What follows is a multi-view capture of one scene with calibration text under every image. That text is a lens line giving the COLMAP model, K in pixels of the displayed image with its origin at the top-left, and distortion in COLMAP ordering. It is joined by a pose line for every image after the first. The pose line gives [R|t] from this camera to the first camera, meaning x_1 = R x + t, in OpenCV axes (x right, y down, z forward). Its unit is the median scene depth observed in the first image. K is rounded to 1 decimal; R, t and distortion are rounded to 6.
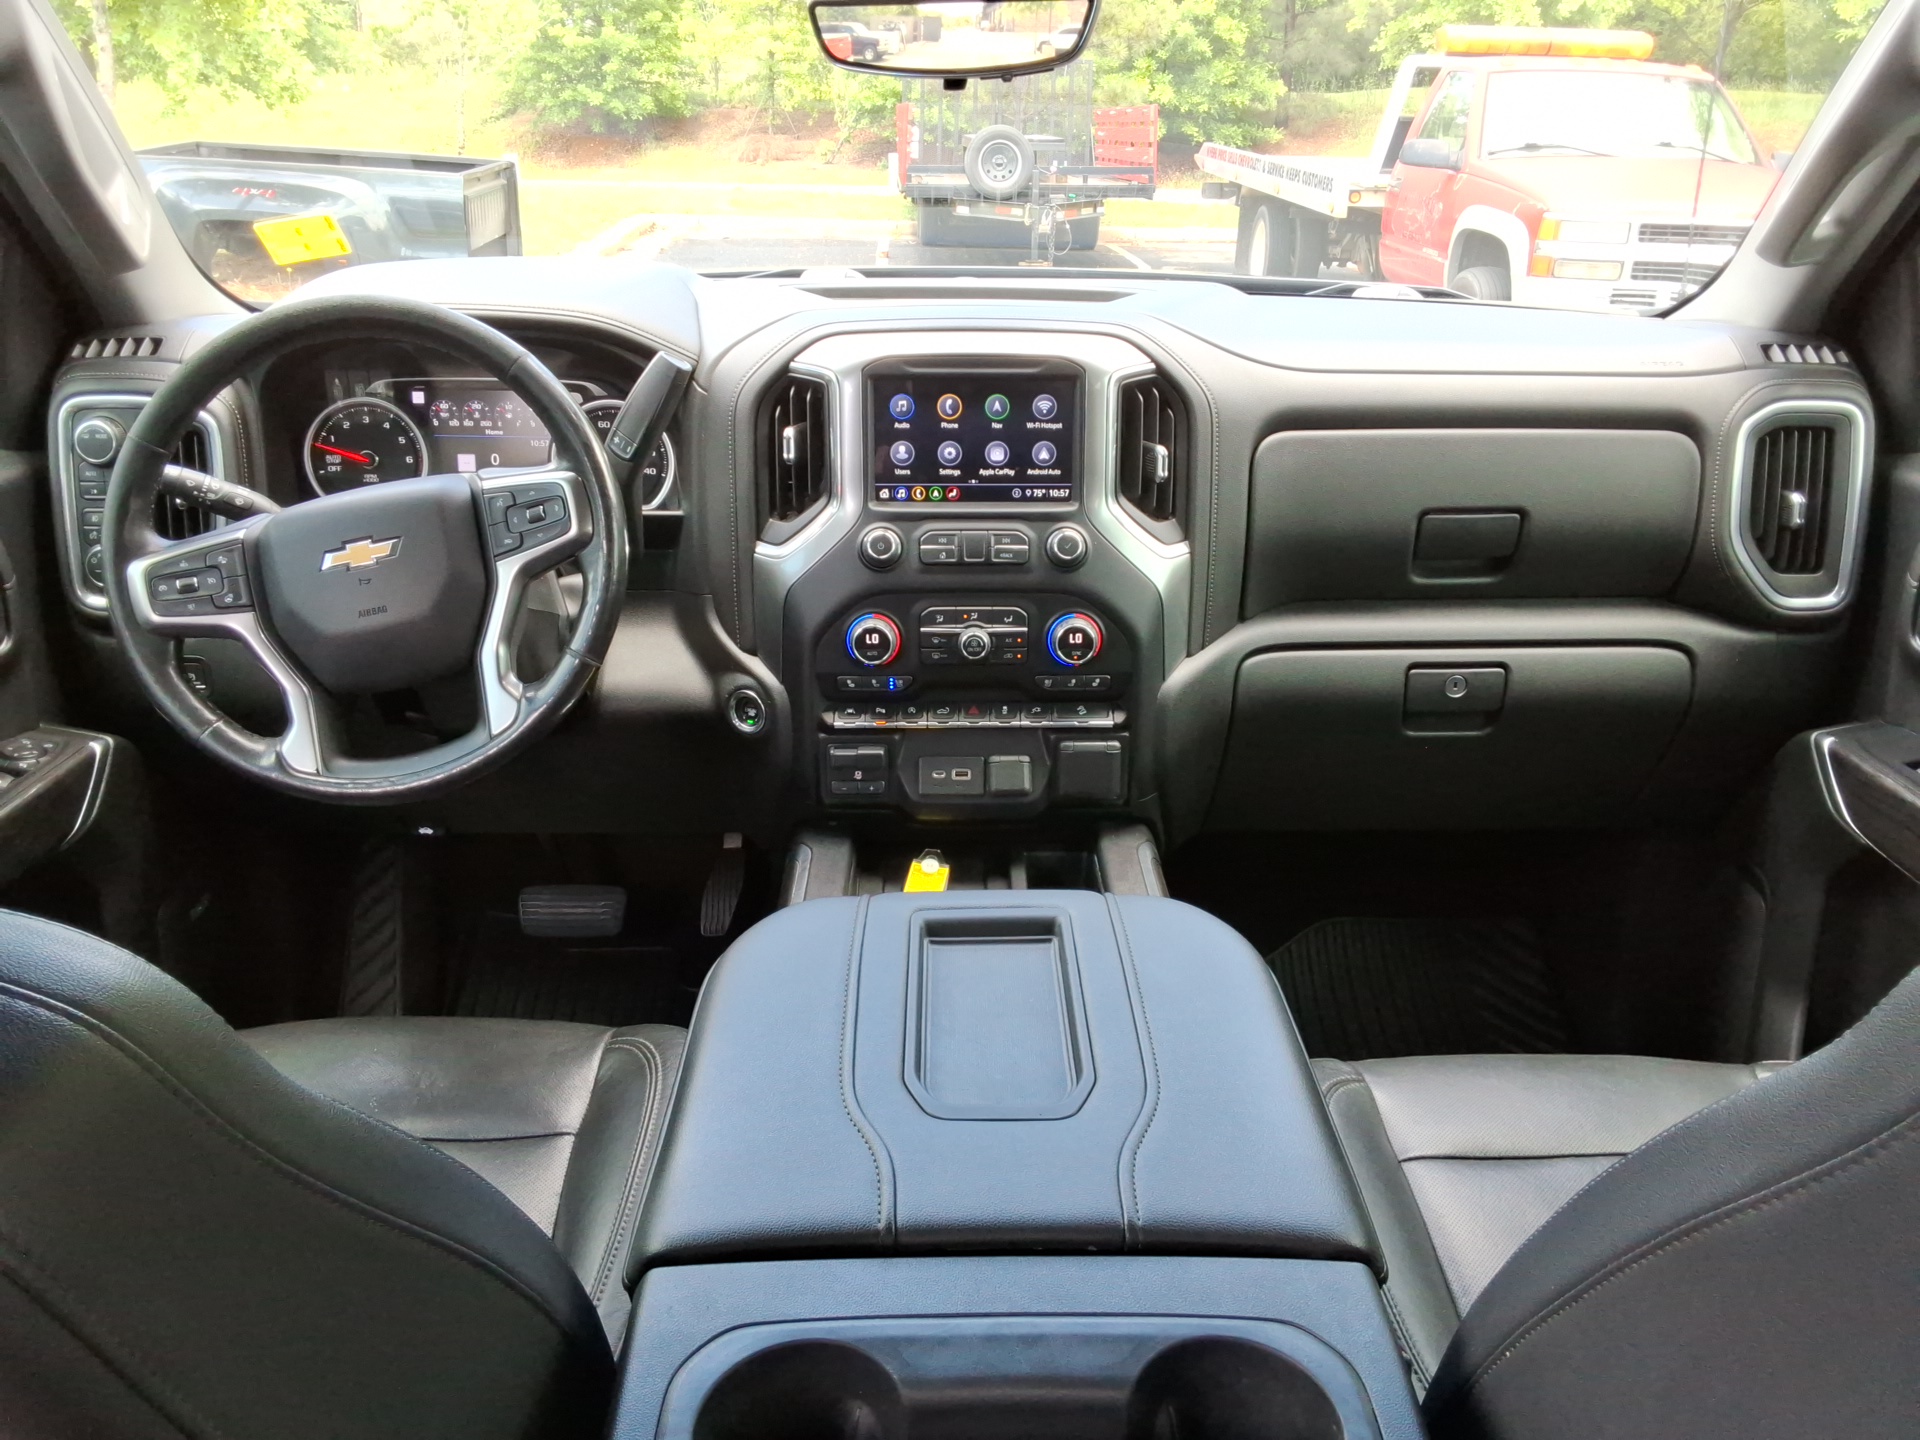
lens RADIAL K [[1540.4, 0, 973.9], [0, 1540.4, 708.5], [0, 0, 1]] dist [0.122214, -0.193209]
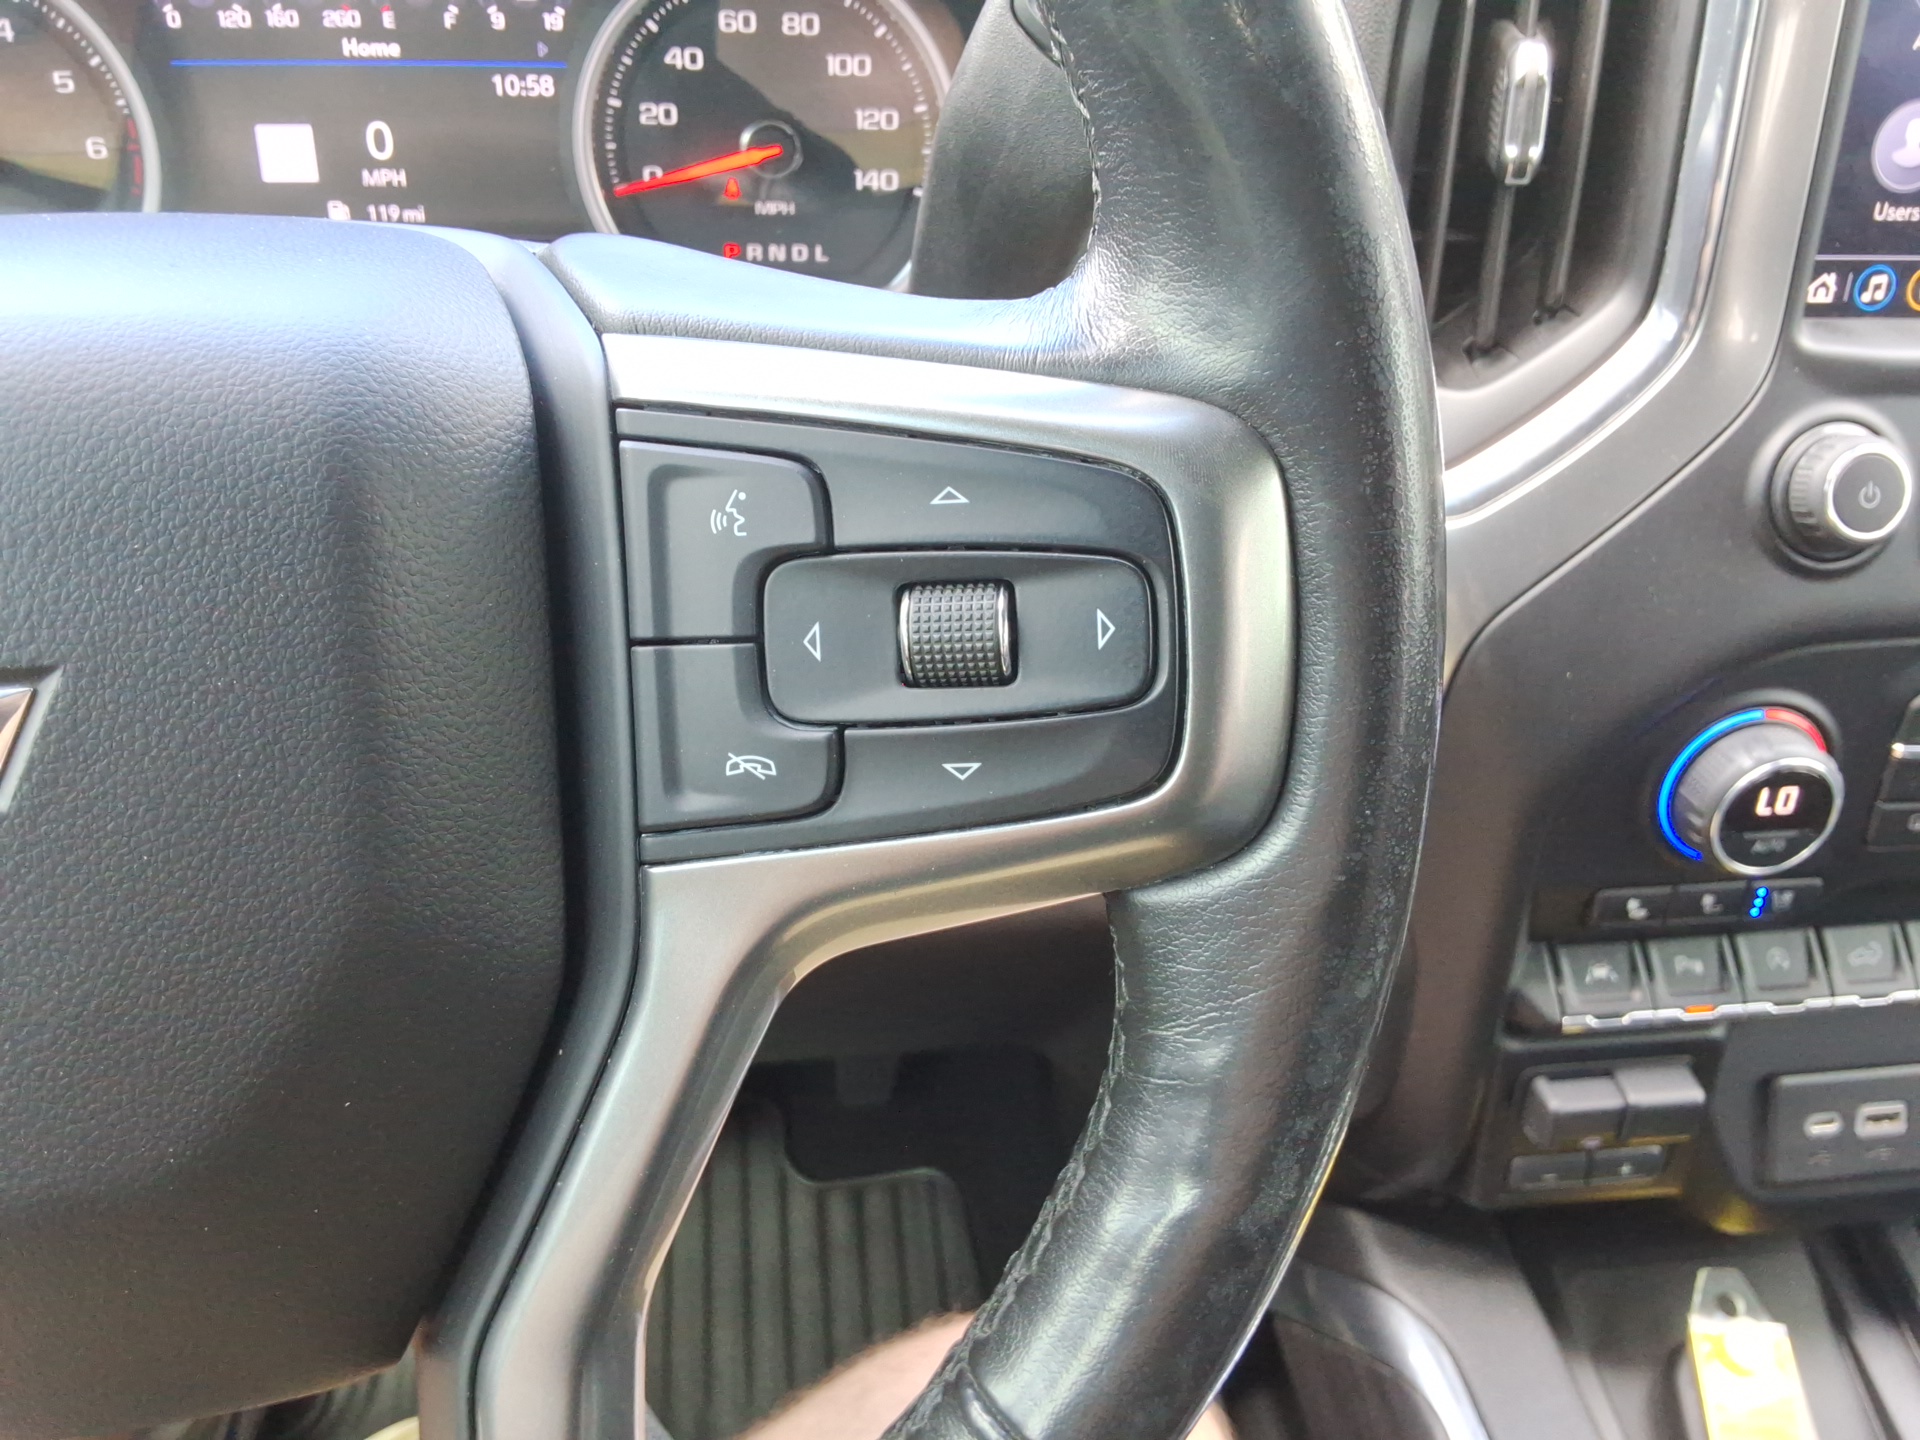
lens RADIAL K [[1513.6, 0, 974.2], [0, 1513.6, 695.1], [0, 0, 1]] dist [0.122561, -0.207515]
pose [[0.992823, -0.037874, 0.113434, -0.248534], [0.010524, 0.972515, 0.232601, -0.133332], [-0.119126, -0.229738, 0.965934, 0.722128]]
